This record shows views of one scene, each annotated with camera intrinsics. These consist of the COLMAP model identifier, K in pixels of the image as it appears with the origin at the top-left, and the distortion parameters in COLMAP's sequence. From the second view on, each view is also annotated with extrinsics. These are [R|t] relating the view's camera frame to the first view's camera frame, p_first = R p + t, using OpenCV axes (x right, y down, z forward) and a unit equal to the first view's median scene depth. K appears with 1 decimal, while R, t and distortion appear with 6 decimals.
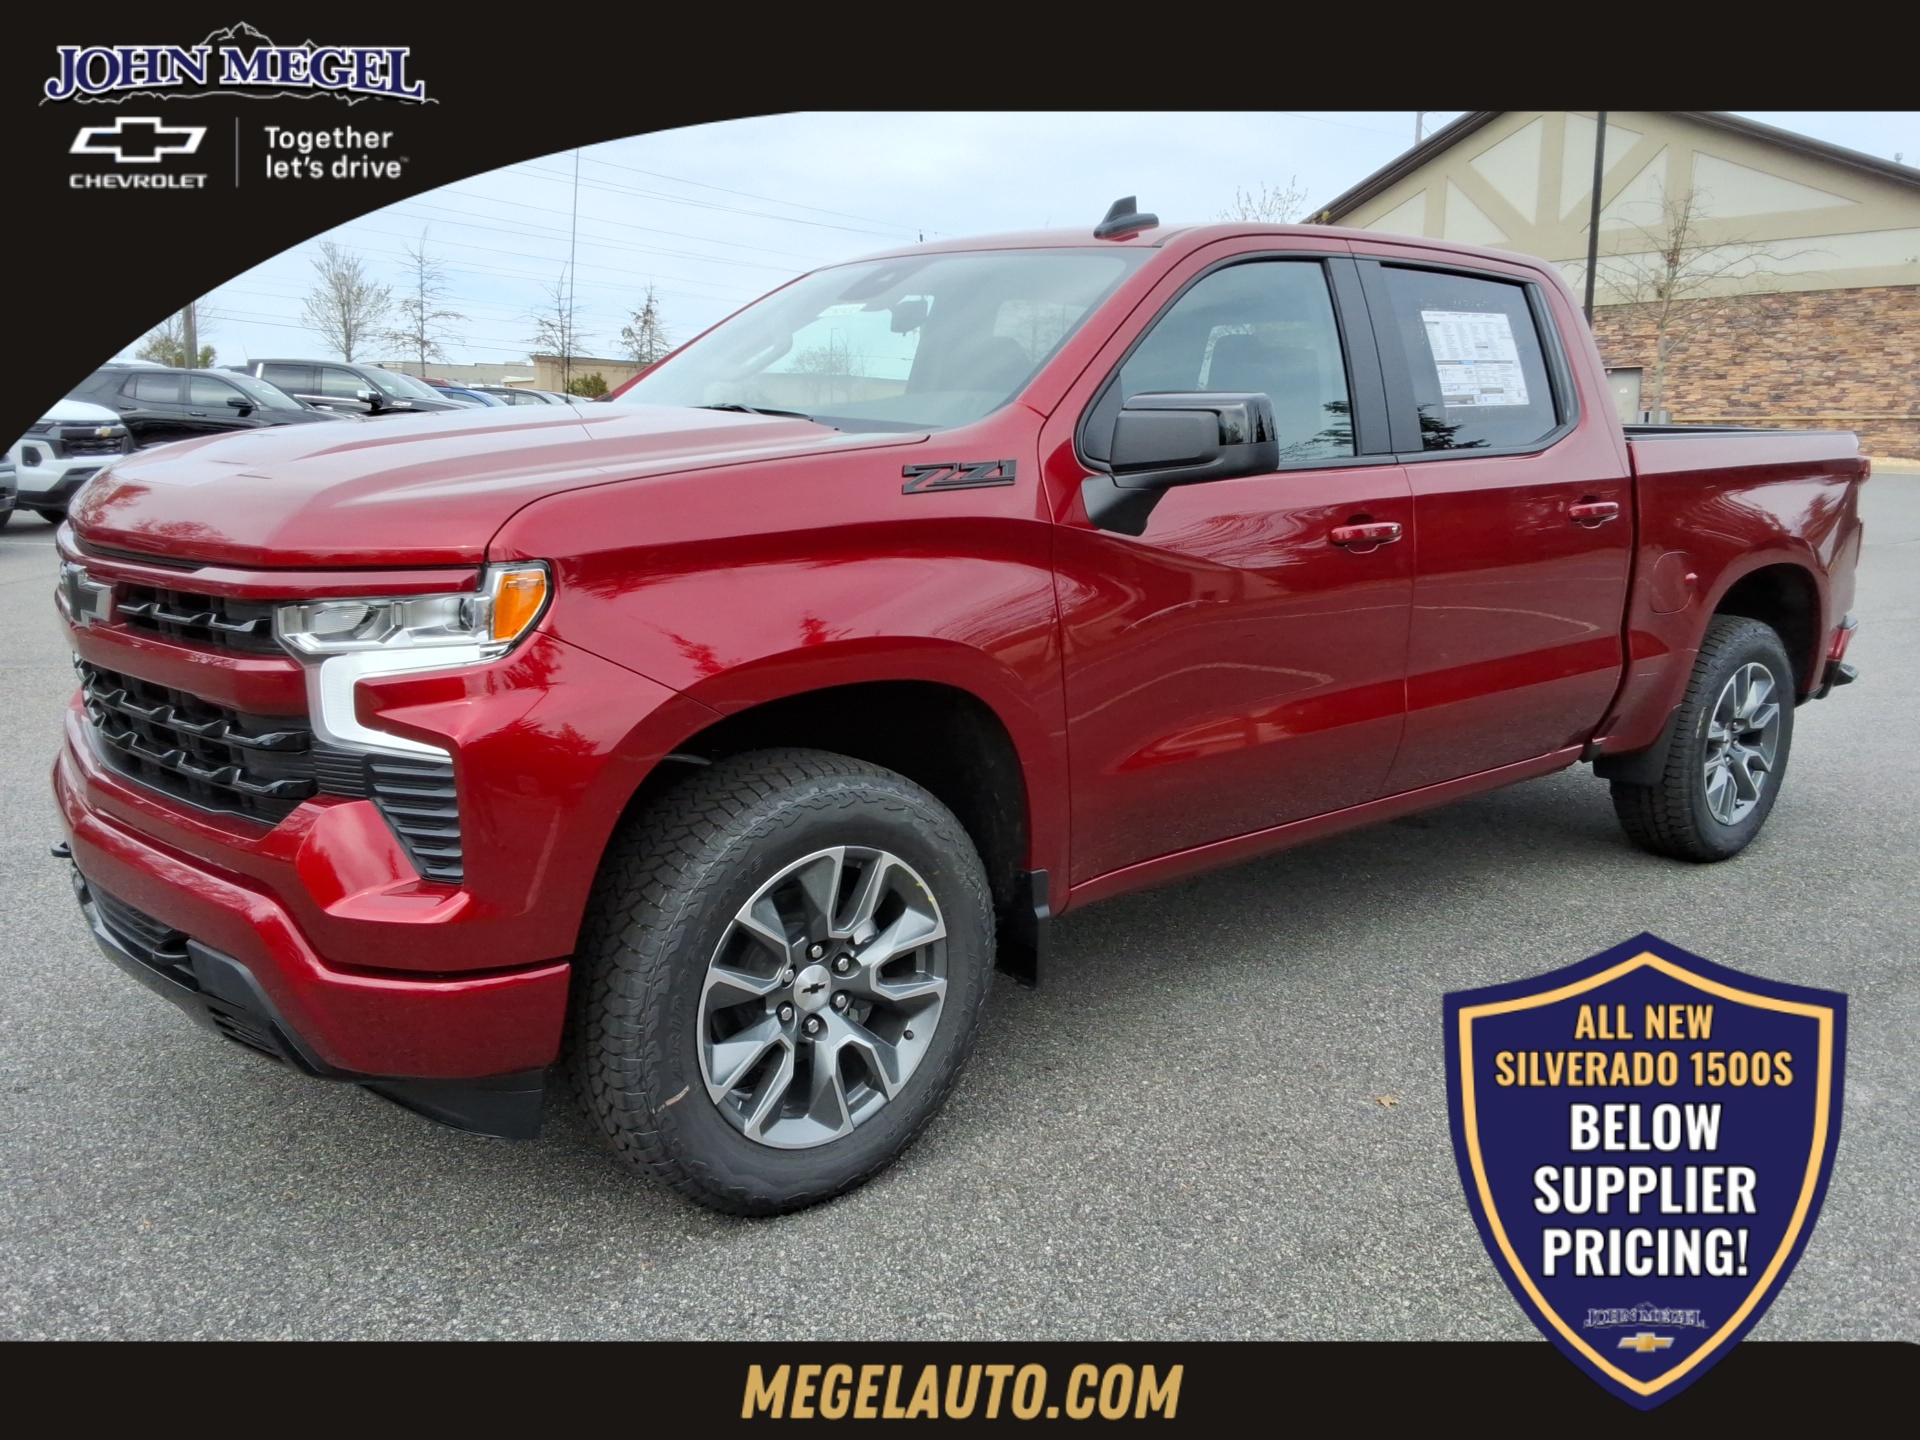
lens RADIAL K [[1542.3, 0, 969.6], [0, 1542.3, 712.6], [0, 0, 1]] dist [0.095670, -0.139950]
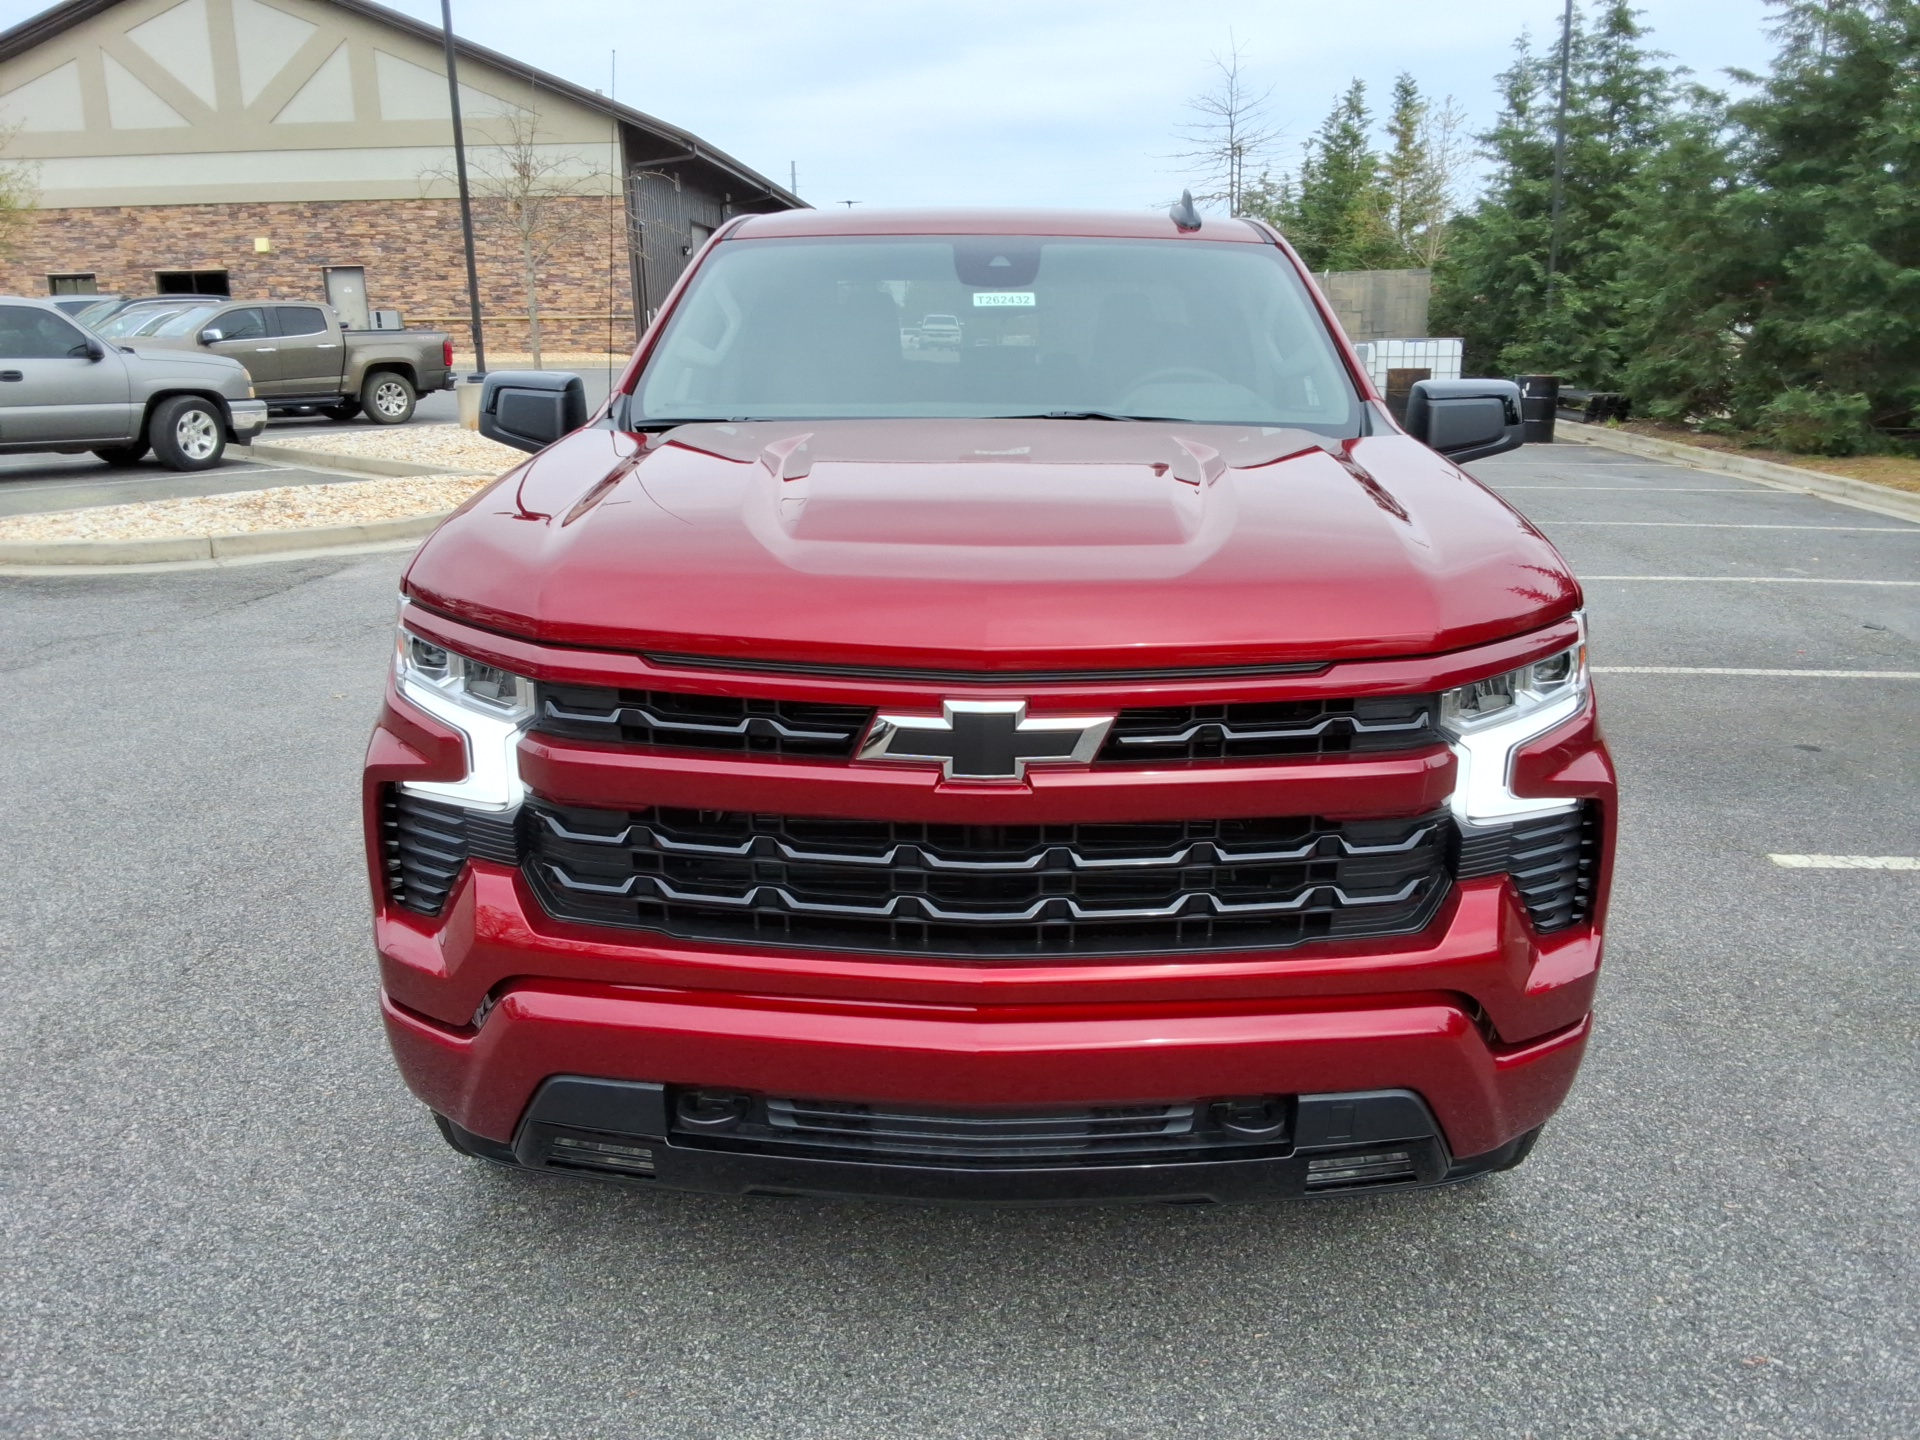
lens RADIAL K [[1562.8, 0, 960.0], [0, 1562.8, 720.0], [0, 0, 1]] dist [0.087349, -0.145258]
pose [[0.660090, -0.201416, 0.723680, -0.819187], [0.150465, 0.979310, 0.135319, -0.138488], [-0.735962, 0.019566, 0.676740, 0.370741]]
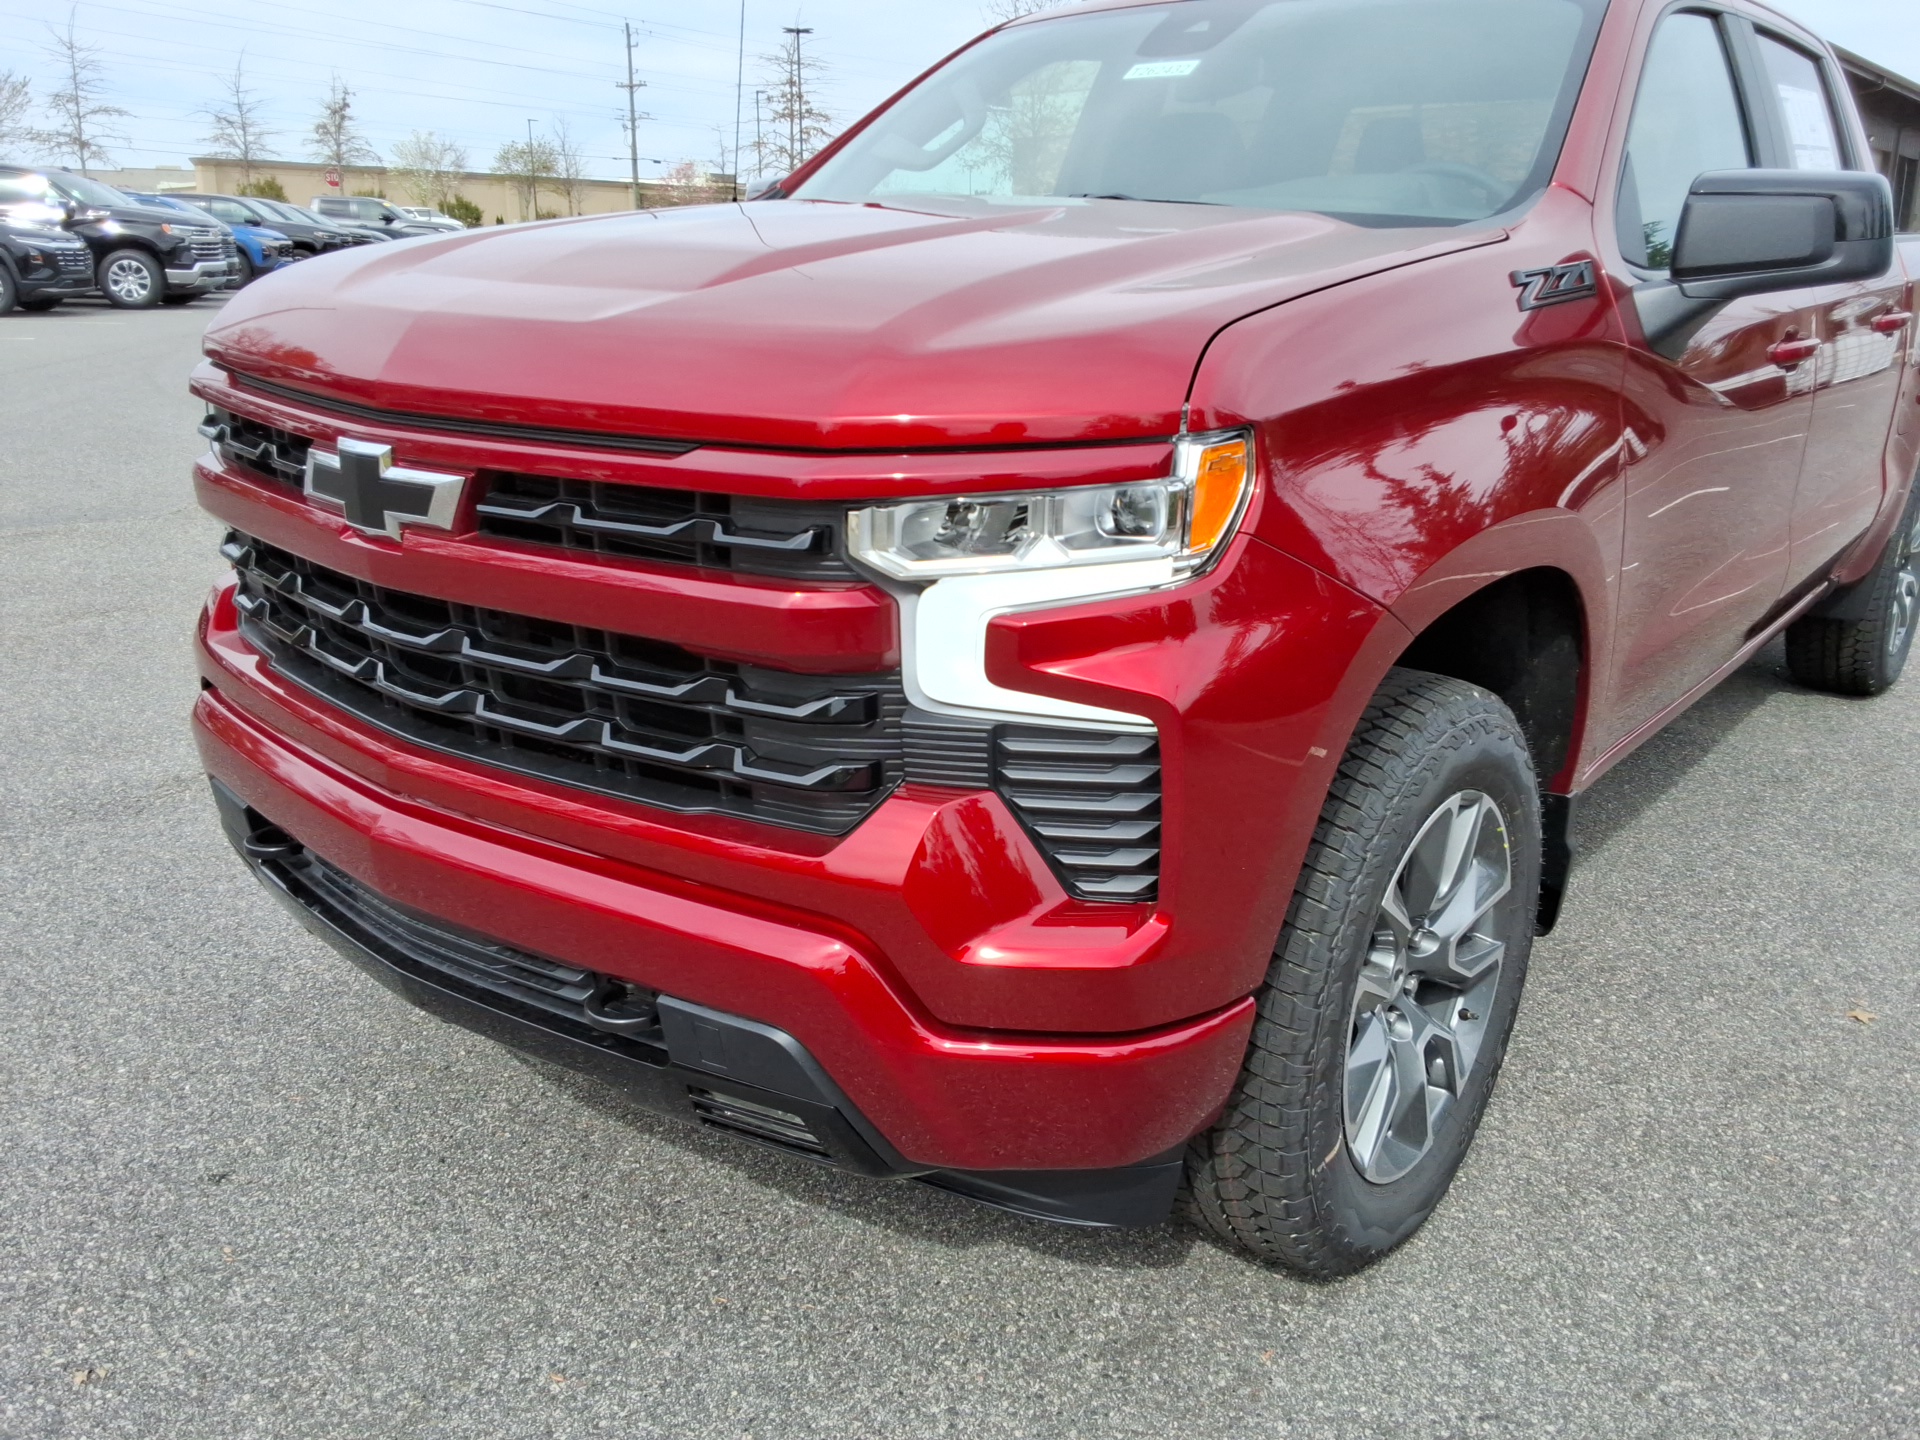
lens RADIAL K [[1542.3, 0, 969.6], [0, 1542.3, 712.6], [0, 0, 1]] dist [0.095670, -0.139950]
pose [[0.984085, -0.057655, 0.168087, -0.320327], [0.038209, 0.992431, 0.116711, -0.035915], [-0.173543, -0.108432, 0.978839, 0.219551]]
